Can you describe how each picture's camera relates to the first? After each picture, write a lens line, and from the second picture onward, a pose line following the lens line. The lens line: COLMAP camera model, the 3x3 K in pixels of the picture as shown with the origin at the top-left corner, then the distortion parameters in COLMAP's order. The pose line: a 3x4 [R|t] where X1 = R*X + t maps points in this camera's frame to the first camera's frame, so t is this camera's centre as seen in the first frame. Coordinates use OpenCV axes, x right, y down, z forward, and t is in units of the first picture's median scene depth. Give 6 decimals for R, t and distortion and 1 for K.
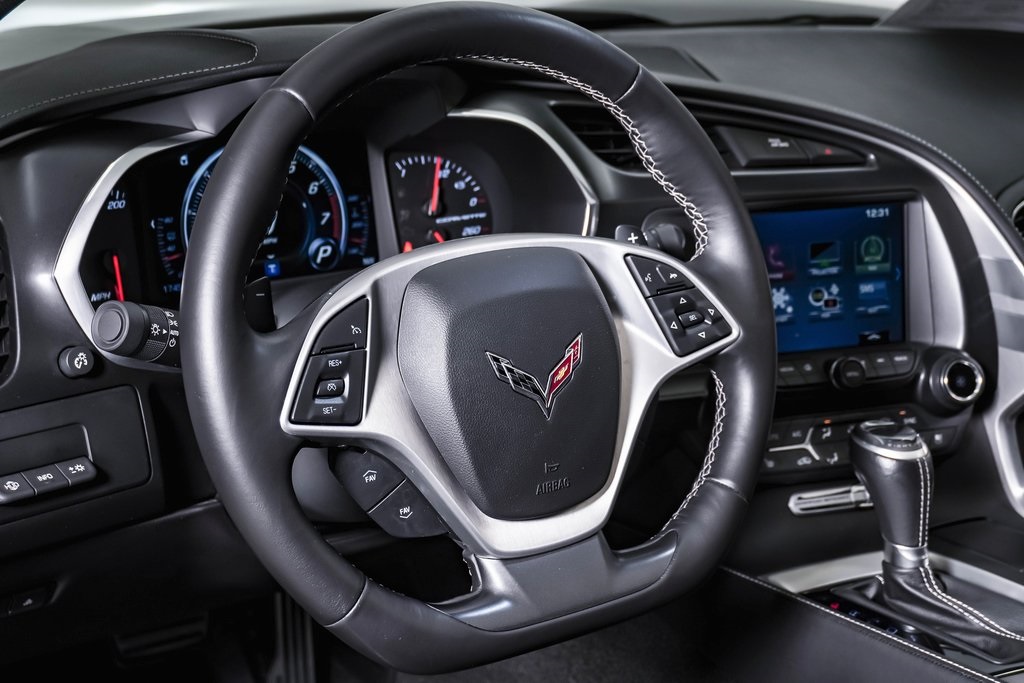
lens RADIAL K [[1544.5, 0, 505.9], [0, 1544.5, 337.5], [0, 0, 1]] dist [0.006367, 0.000000]
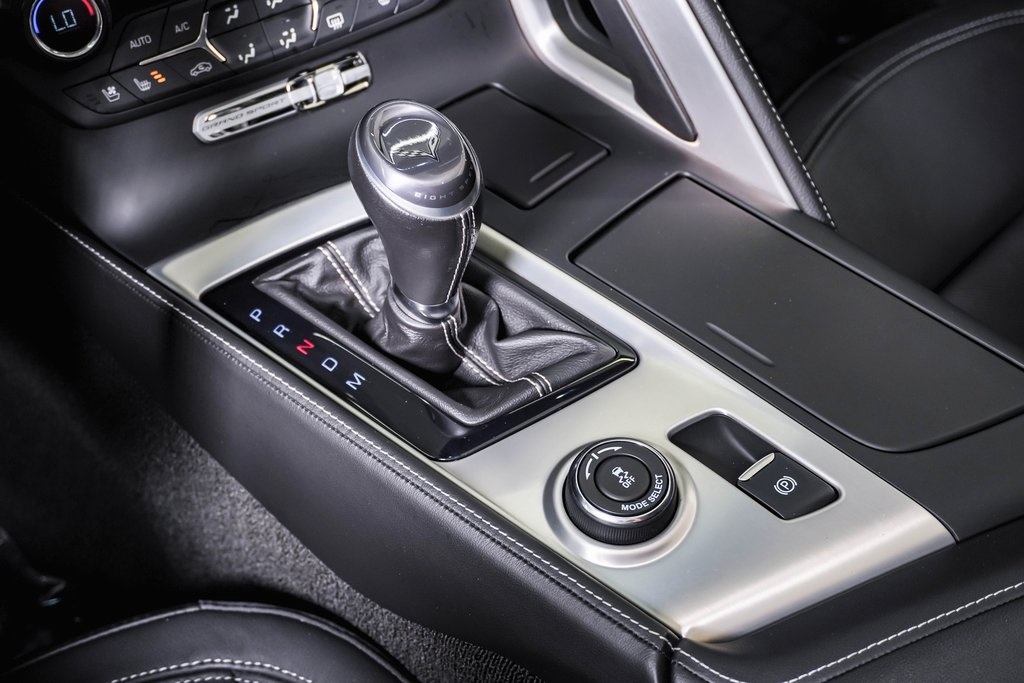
lens RADIAL K [[1316.9, 0, 510.7], [0, 1316.9, 343.5], [0, 0, 1]] dist [0.002542, 0.000000]
pose [[0.976671, -0.169747, 0.131527, 0.231323], [0.070404, 0.831757, 0.550658, -0.120933], [-0.202871, -0.528552, 0.824304, 0.464222]]
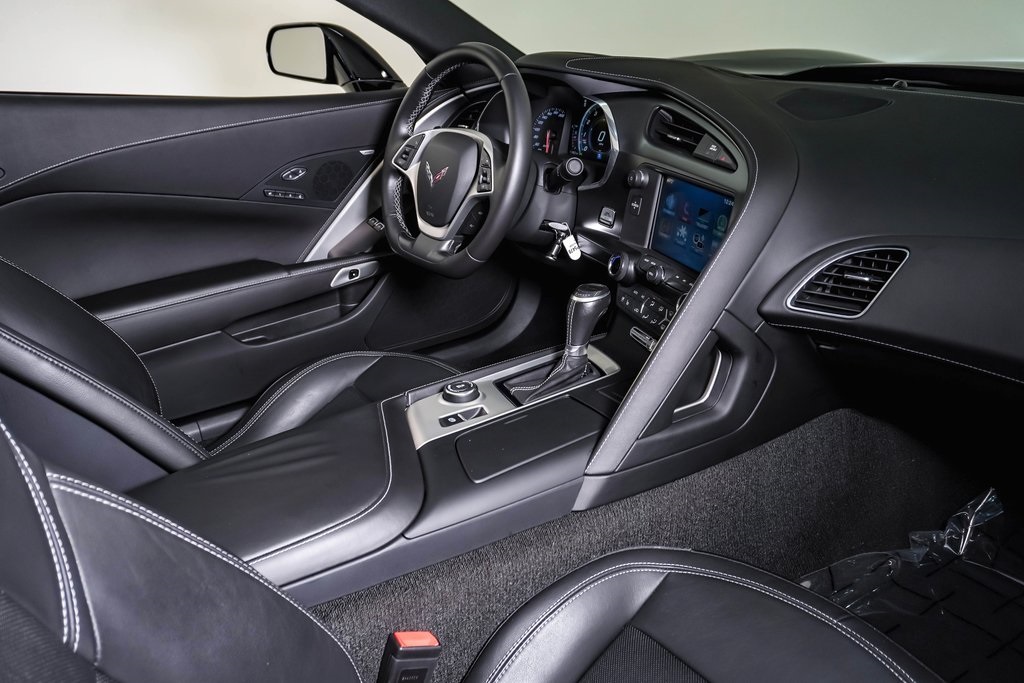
lens RADIAL K [[890.5, 0, 508.5], [0, 890.5, 341.3], [0, 0, 1]] dist [-0.008930, -0.002213]
pose [[0.037280, 0.370106, -0.928241, 1.231954], [-0.264679, 0.899370, 0.347964, -0.227224], [0.963616, 0.232714, 0.131487, 0.724201]]
